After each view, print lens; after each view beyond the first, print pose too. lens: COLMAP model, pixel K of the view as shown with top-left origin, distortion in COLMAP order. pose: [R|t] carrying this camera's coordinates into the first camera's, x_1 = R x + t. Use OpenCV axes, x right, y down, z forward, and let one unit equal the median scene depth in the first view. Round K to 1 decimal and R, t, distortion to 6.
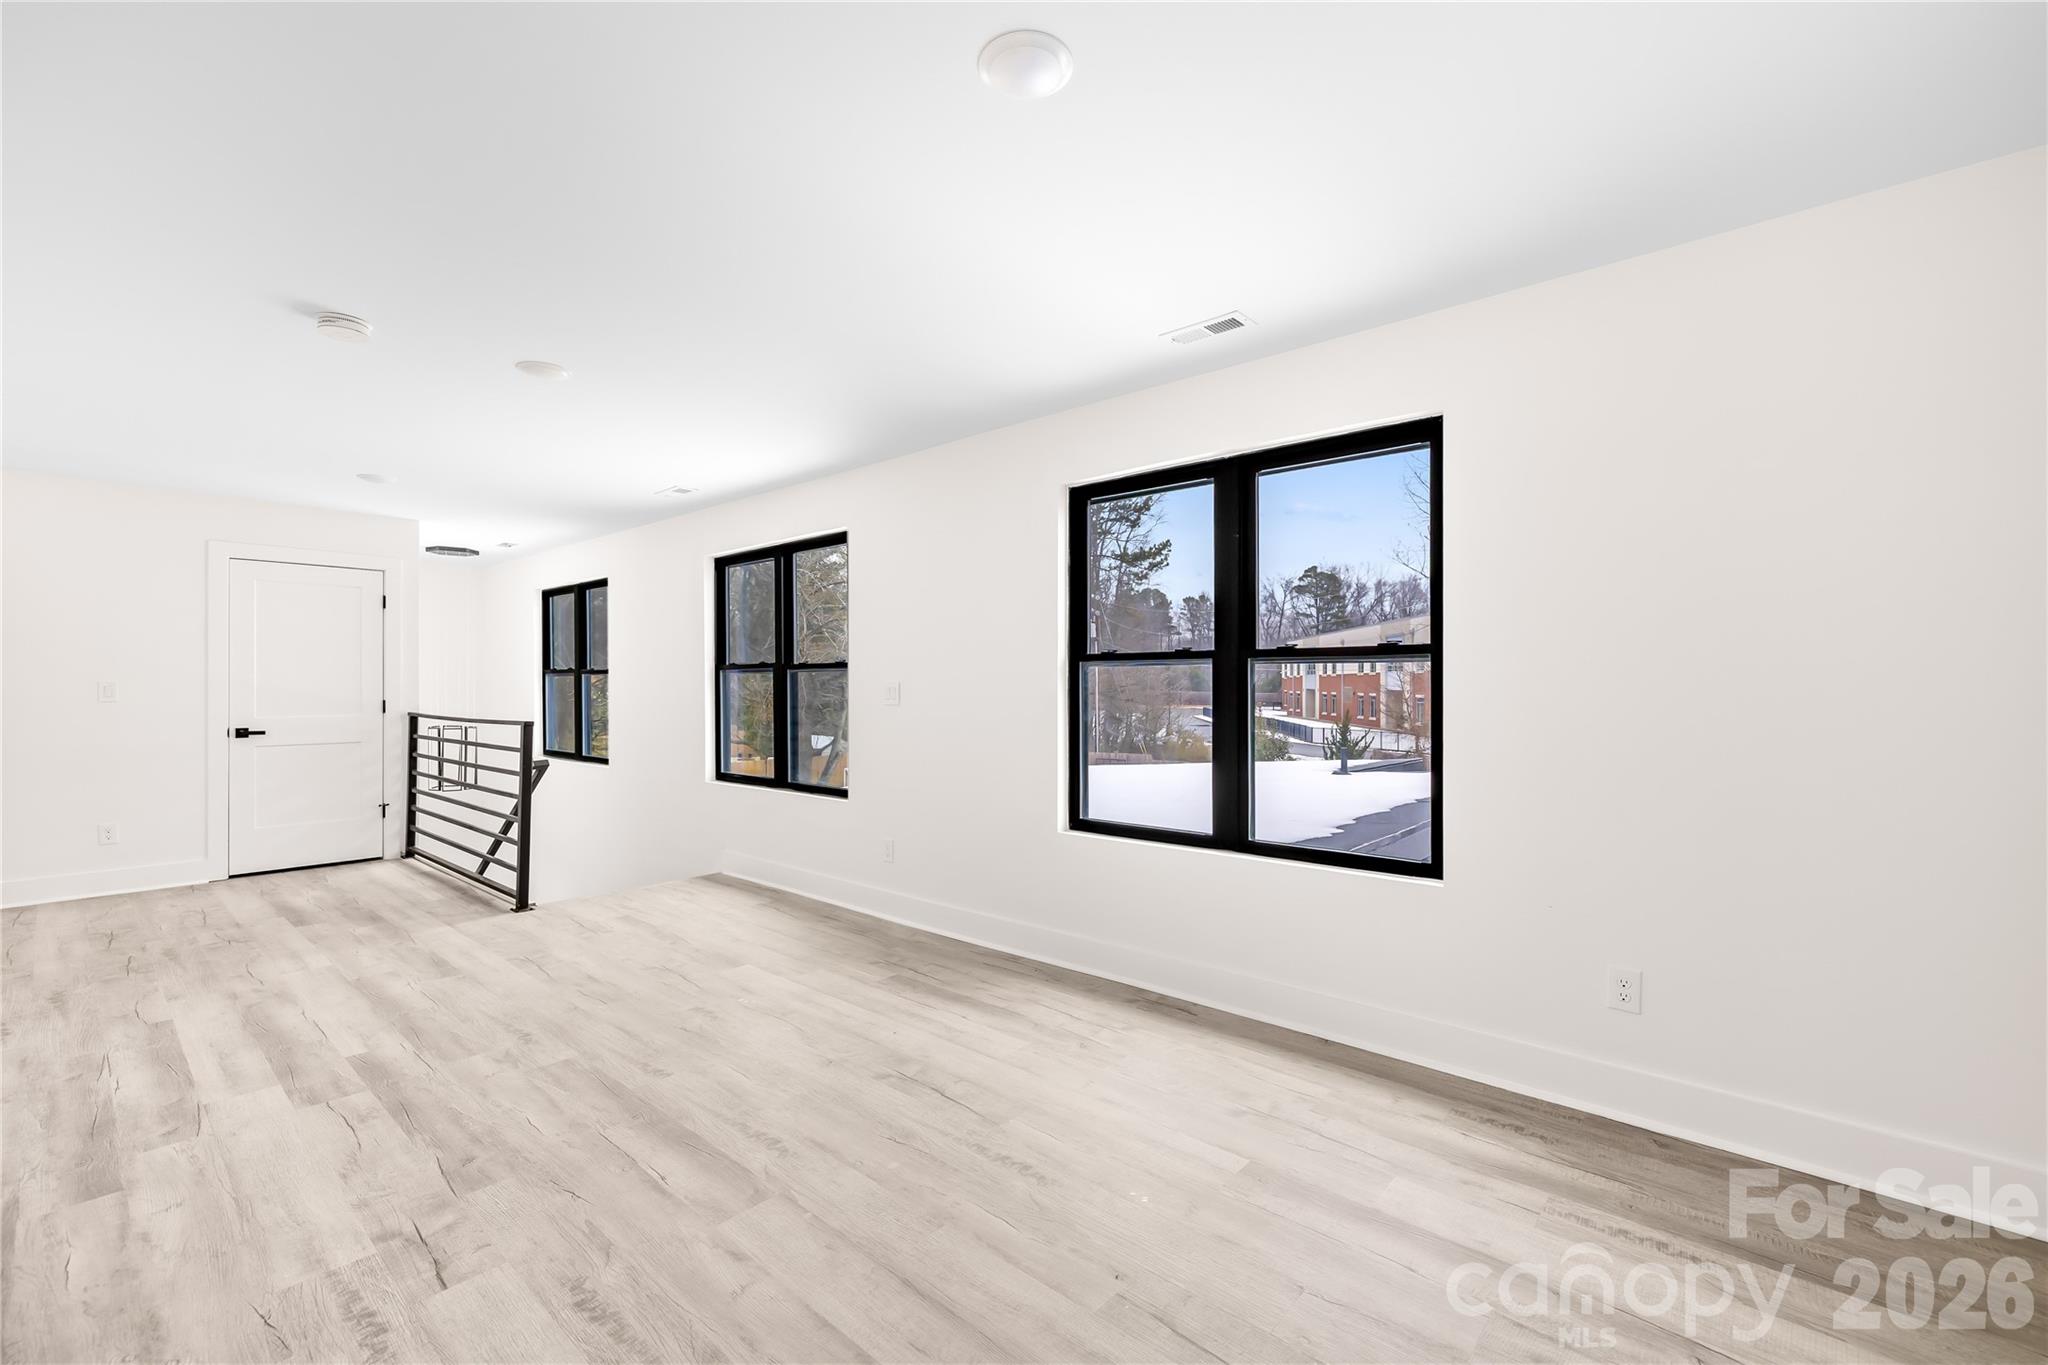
lens RADIAL K [[878.9, 0, 1041.7], [0, 878.9, 675.1], [0, 0, 1]] dist [-0.000021, -0.000107]
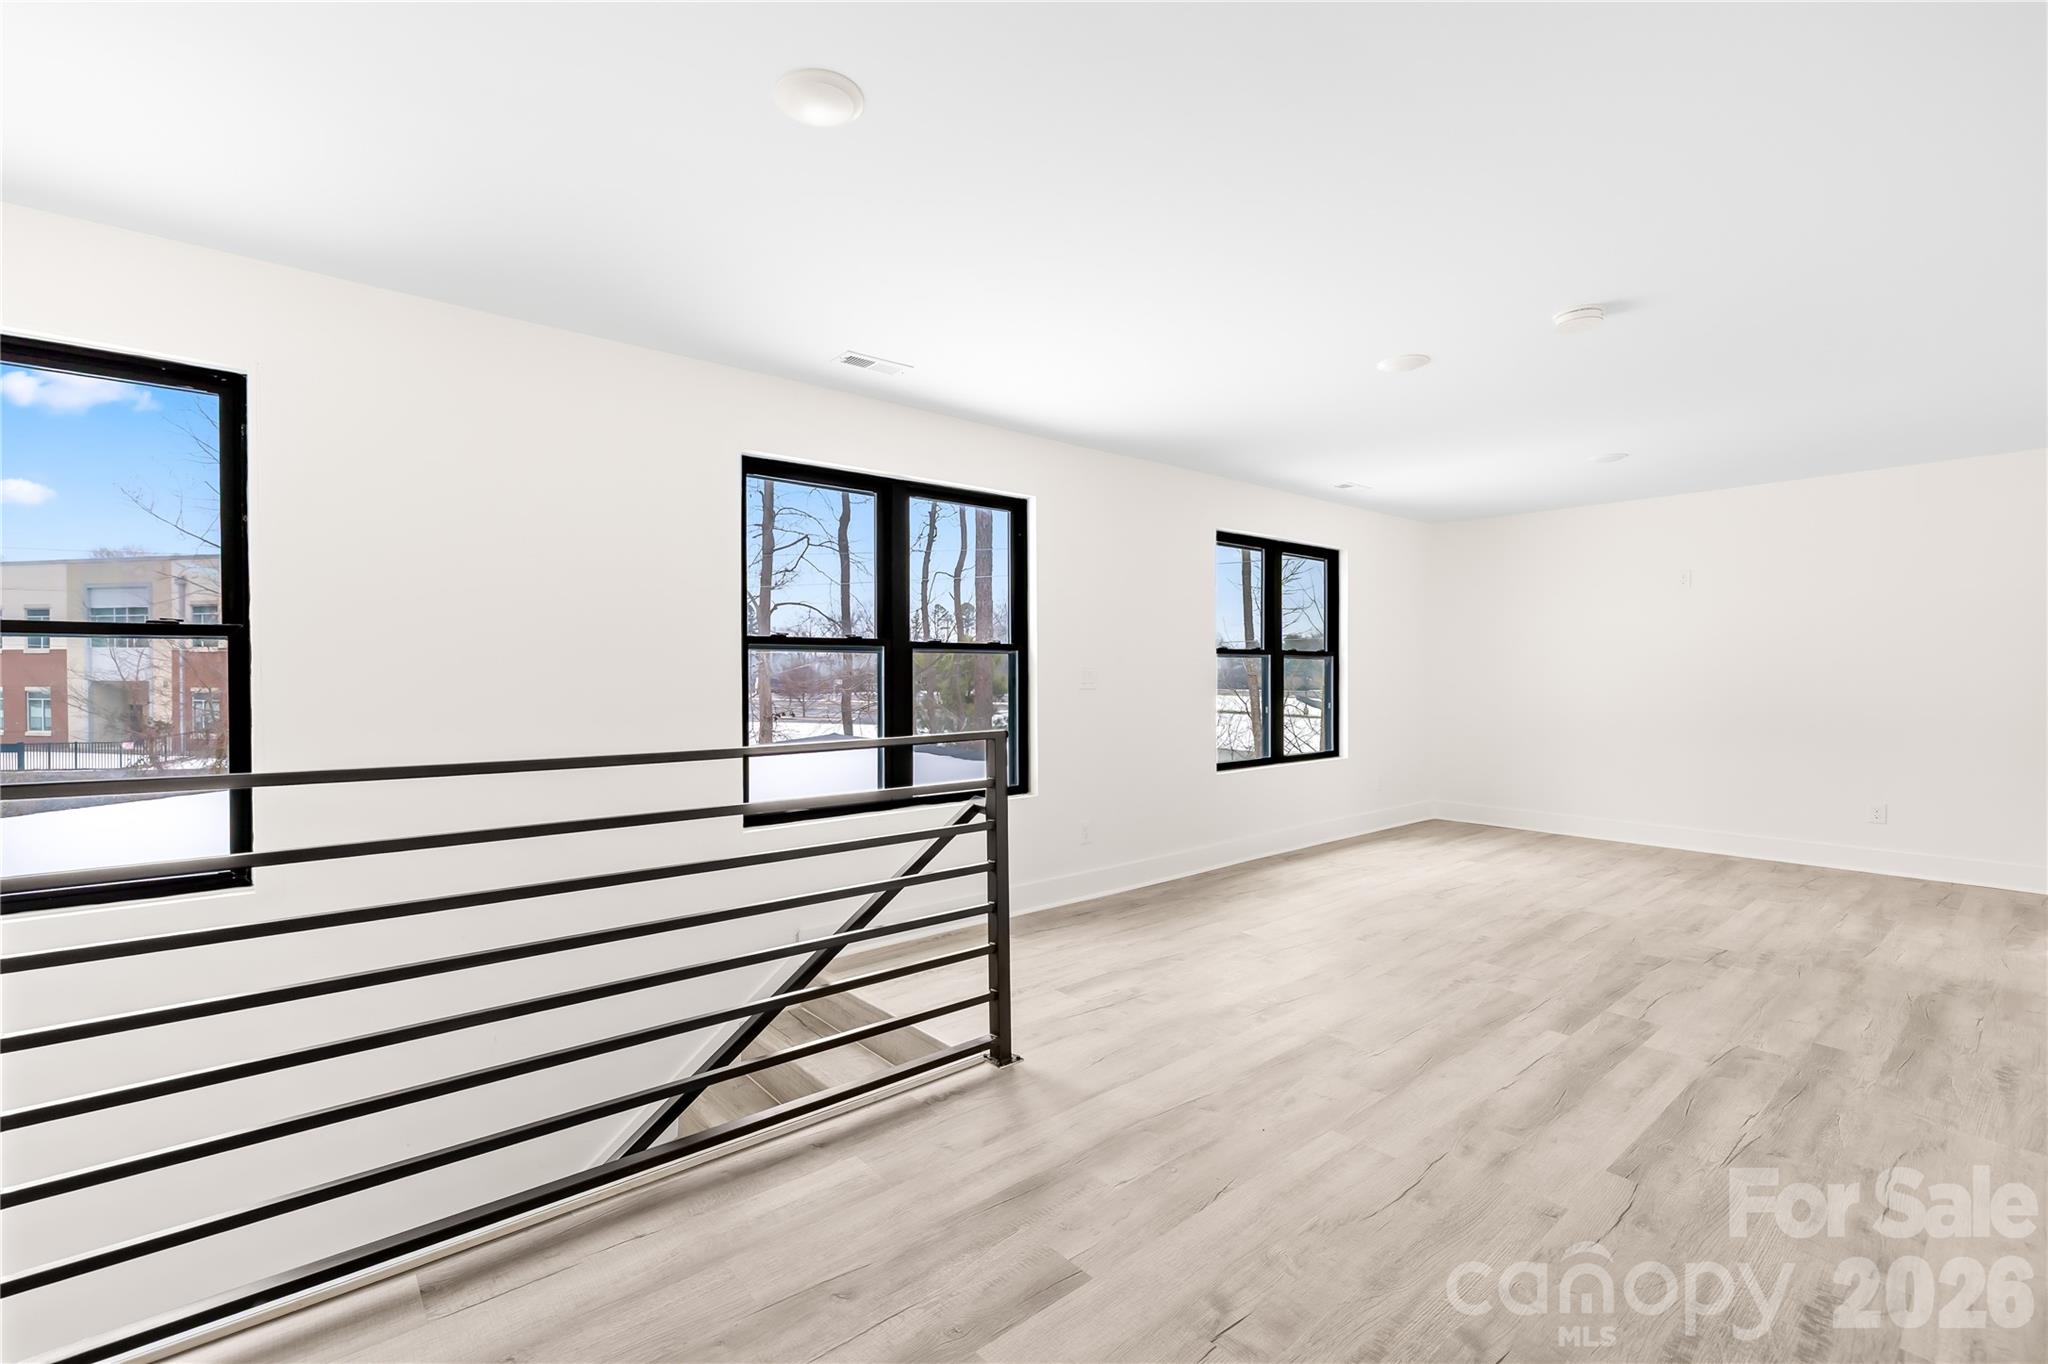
lens RADIAL K [[878.9, 0, 992.0], [0, 878.9, 680.5], [0, 0, 1]] dist [-0.000021, -0.000107]
pose [[0.160985, -0.008733, 0.986918, -1.955187], [-0.010962, 0.999883, 0.010636, 0.021876], [-0.986896, -0.012531, 0.160871, 1.544785]]
